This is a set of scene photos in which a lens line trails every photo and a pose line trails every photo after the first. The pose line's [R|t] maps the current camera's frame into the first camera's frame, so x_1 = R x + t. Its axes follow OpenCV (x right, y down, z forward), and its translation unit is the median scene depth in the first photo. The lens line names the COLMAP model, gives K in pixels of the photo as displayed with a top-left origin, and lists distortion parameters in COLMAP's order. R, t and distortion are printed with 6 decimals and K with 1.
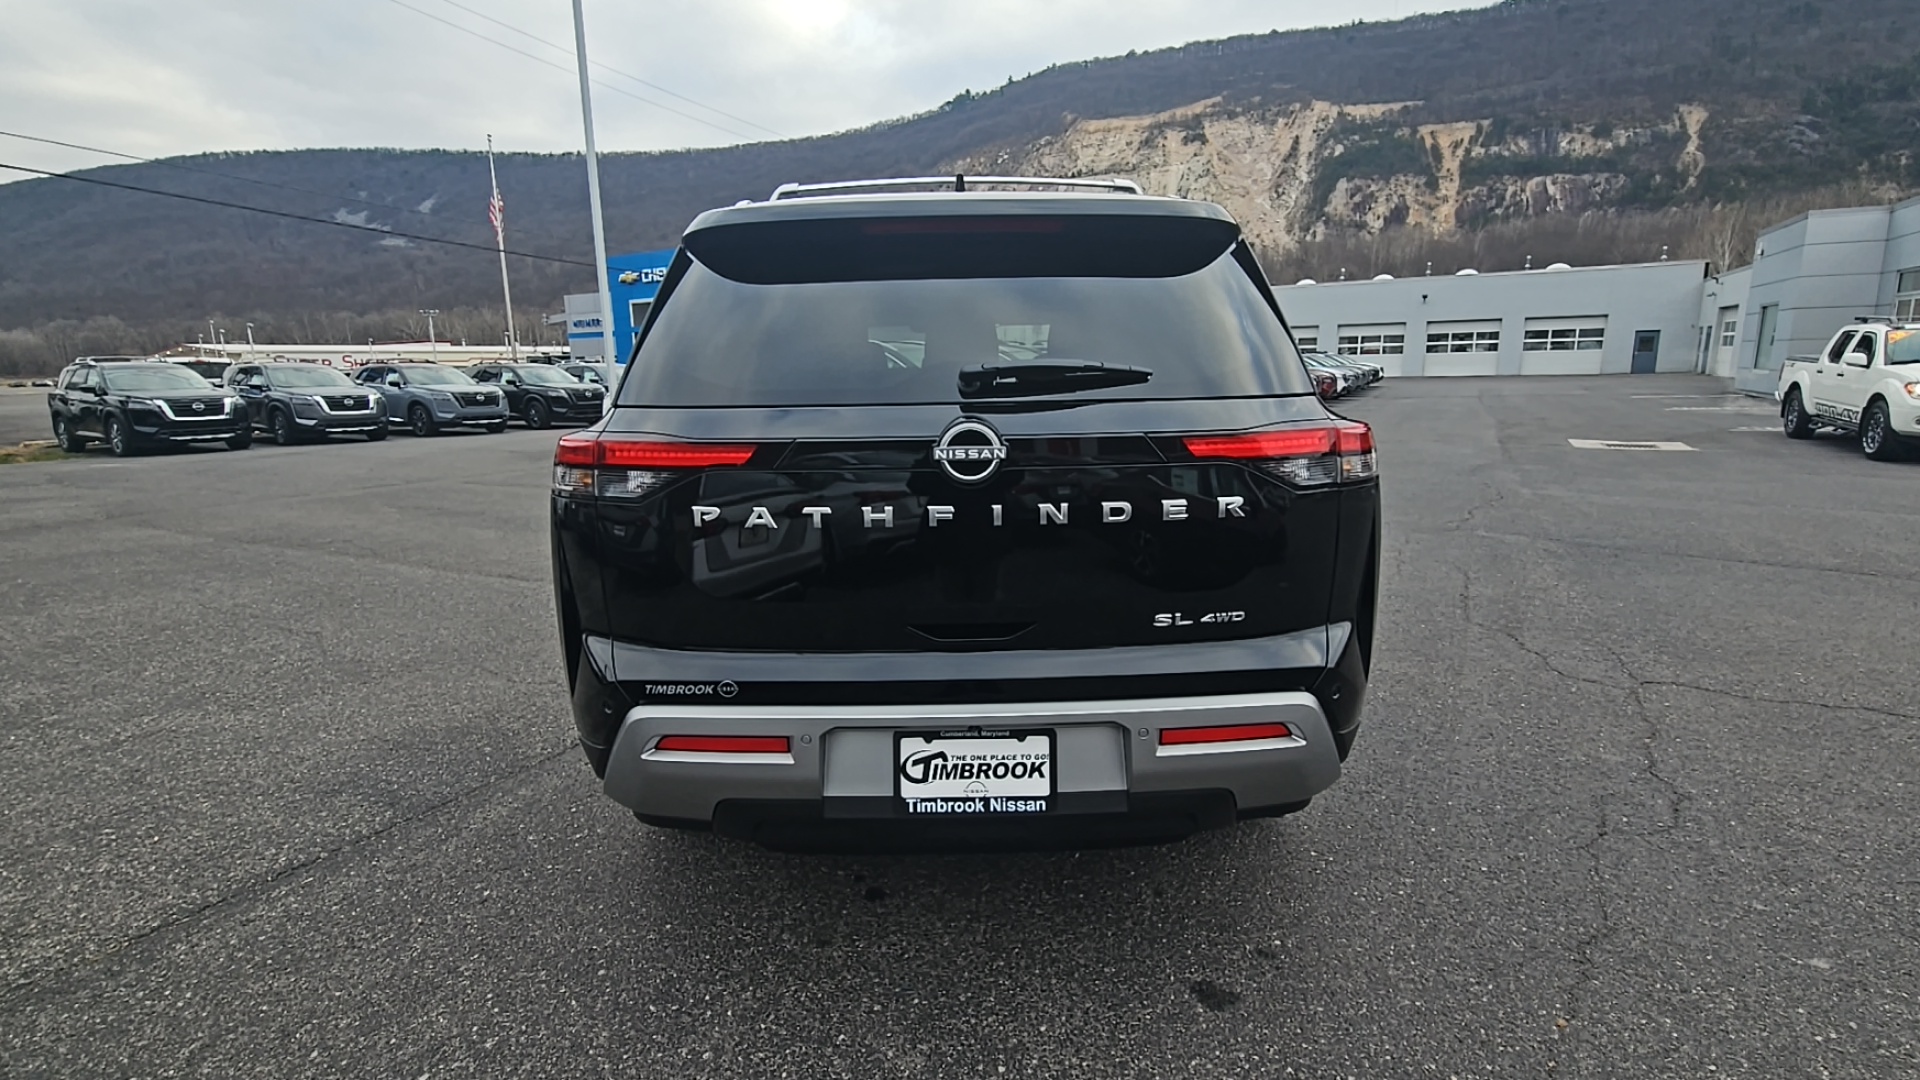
lens RADIAL K [[852.7, 0, 957.6], [0, 852.7, 533.8], [0, 0, 1]] dist [0.009758, -0.008463]
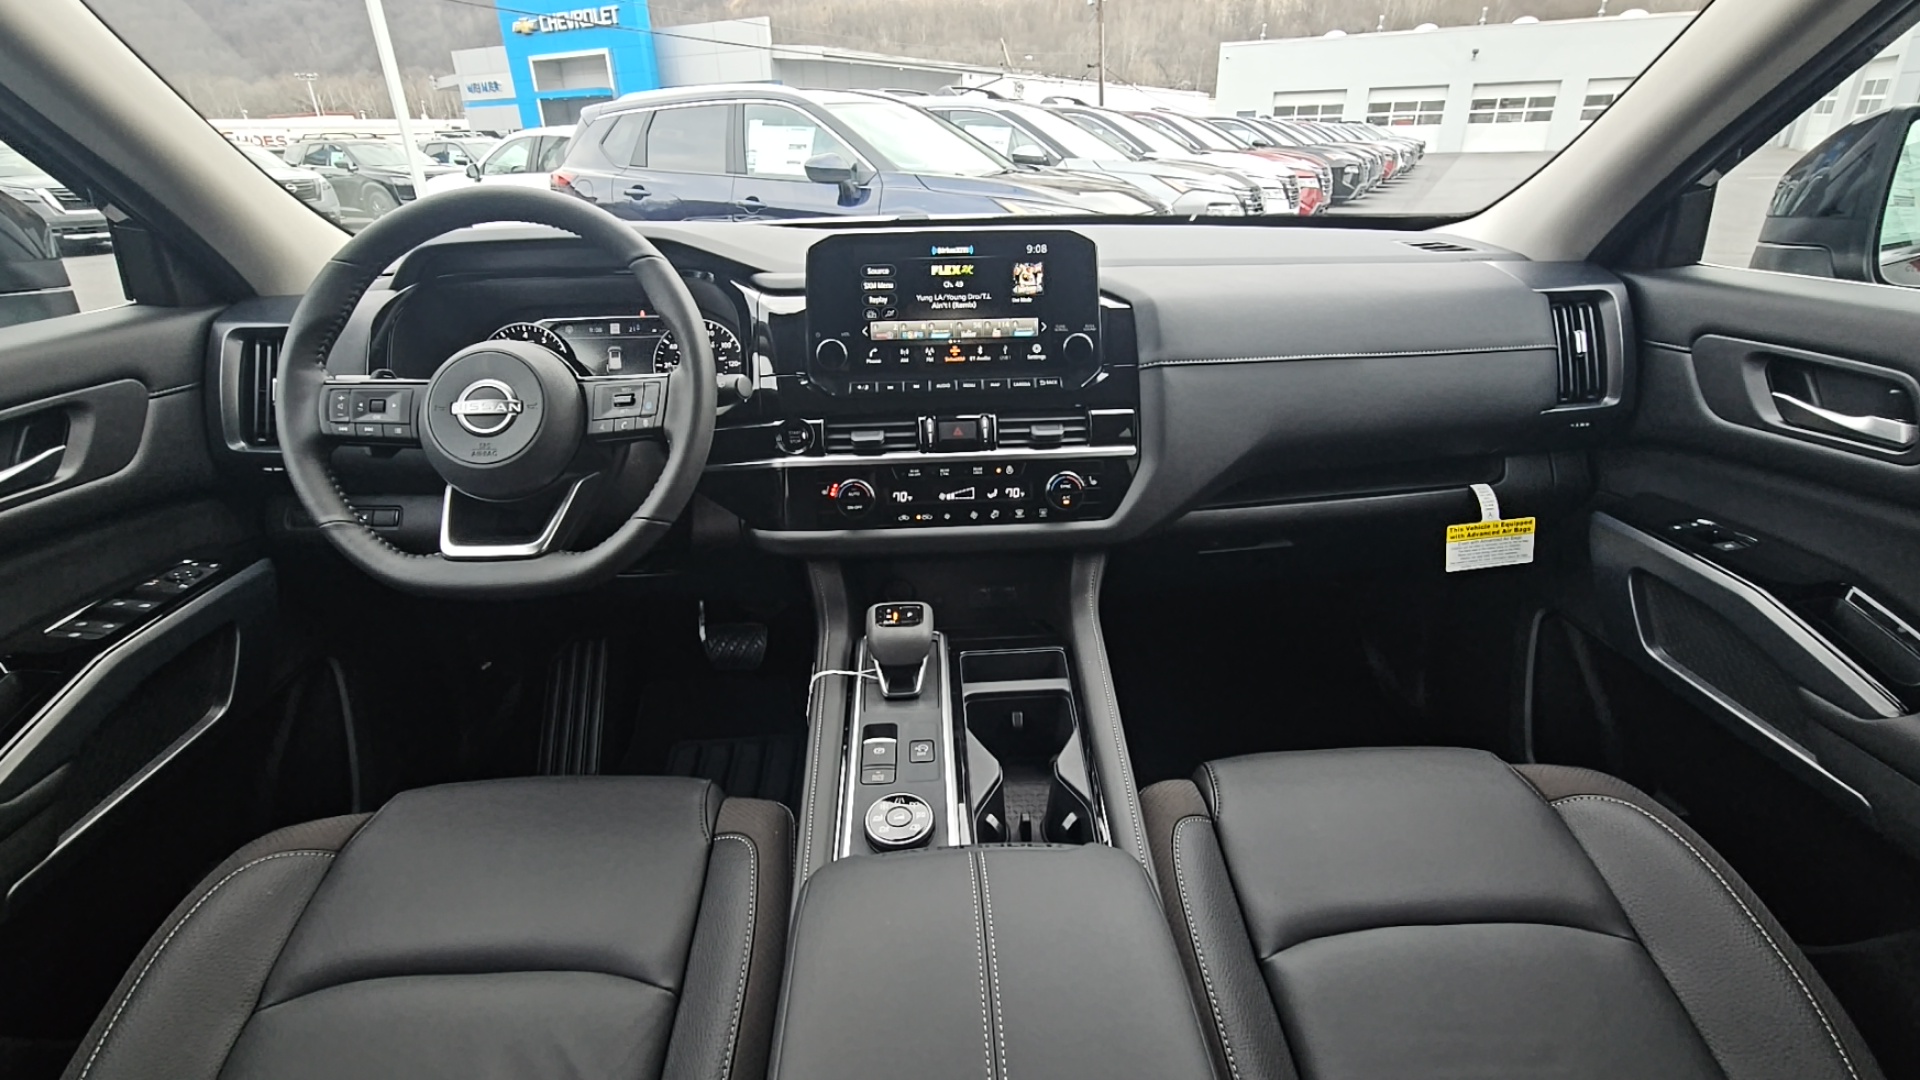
lens RADIAL K [[852.7, 0, 957.6], [0, 852.7, 533.8], [0, 0, 1]] dist [0.009758, -0.008463]
pose [[0.999446, -0.016181, 0.029088, -0.020831], [0.008936, 0.972243, 0.233805, -0.251862], [-0.032064, -0.233415, 0.971848, 1.329869]]
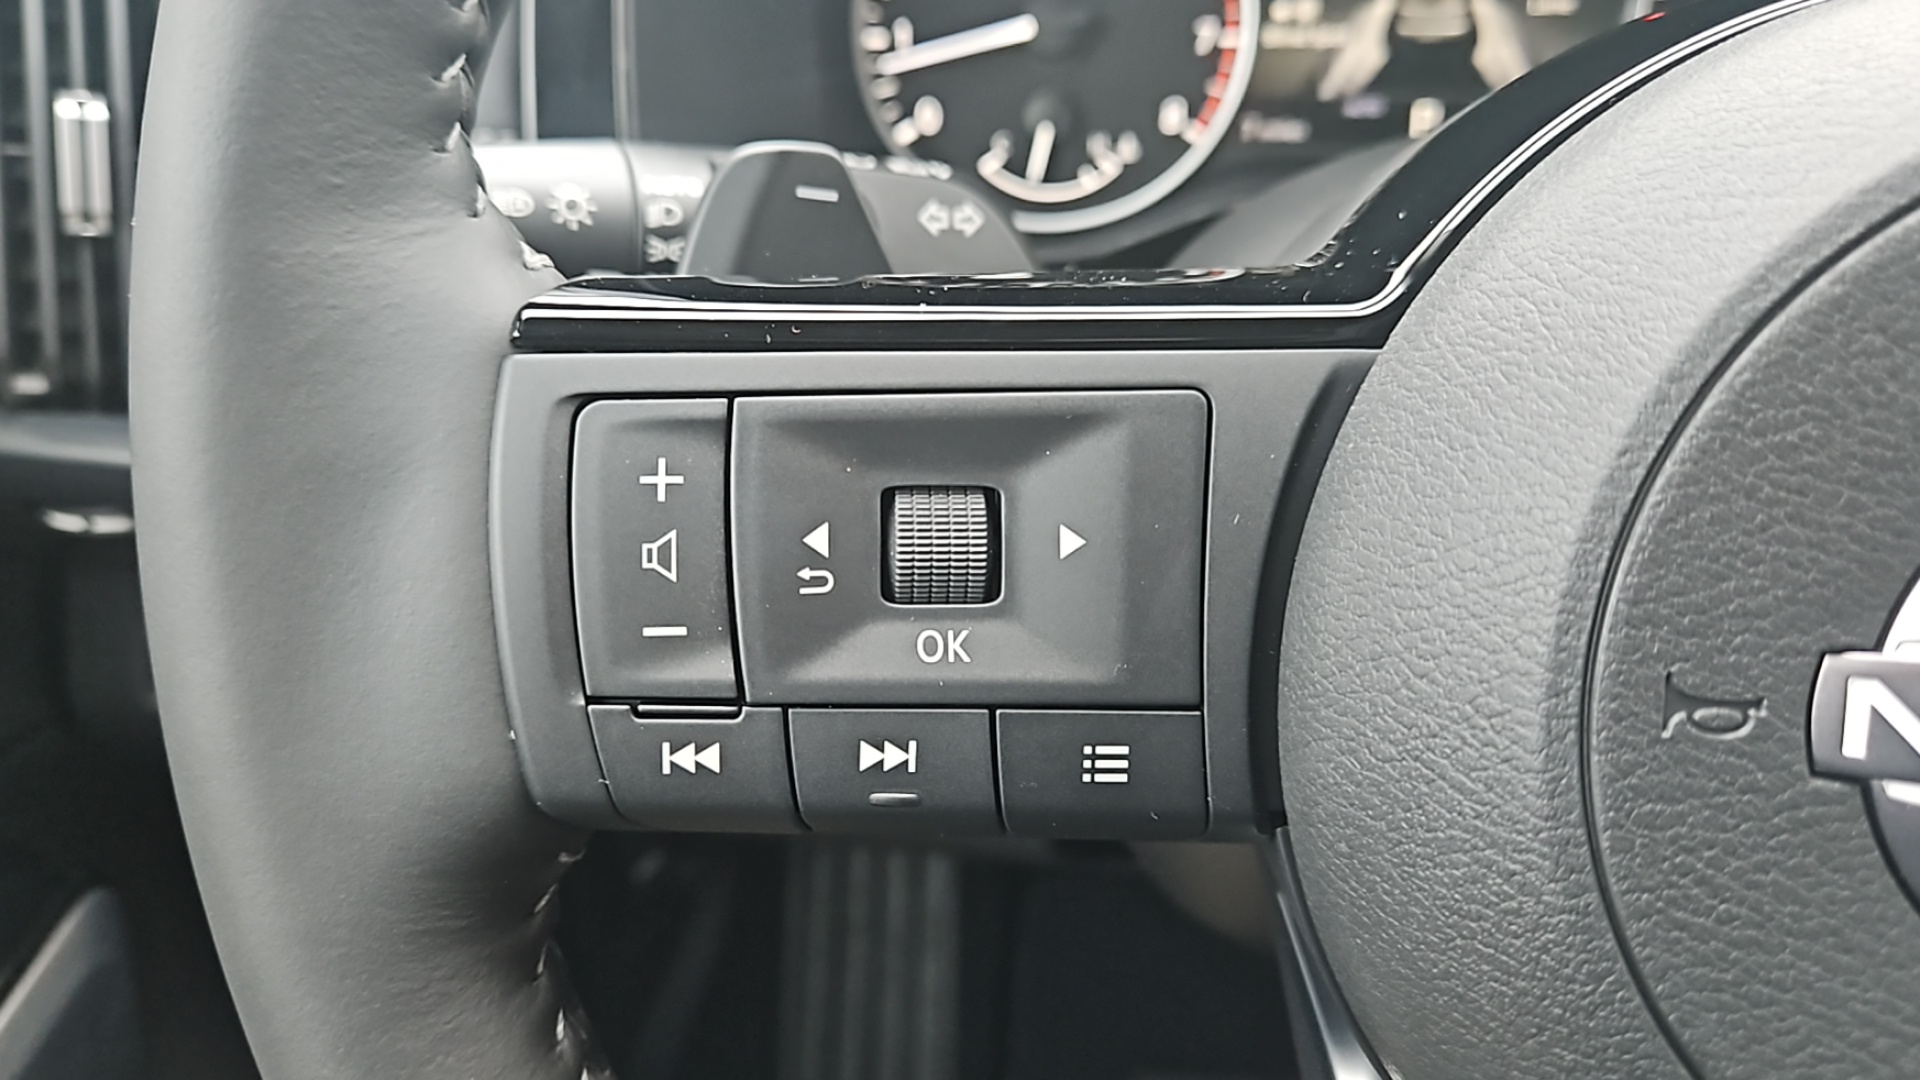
lens RADIAL K [[1469.3, 0, 960.0], [0, 1469.3, 540.0], [0, 0, 1]] dist [0.034026, -0.006539]
pose [[0.993962, 0.047741, -0.098793, -0.191547], [-0.001849, 0.907541, 0.419960, -0.252171], [0.109708, -0.417242, 0.902149, 1.562454]]
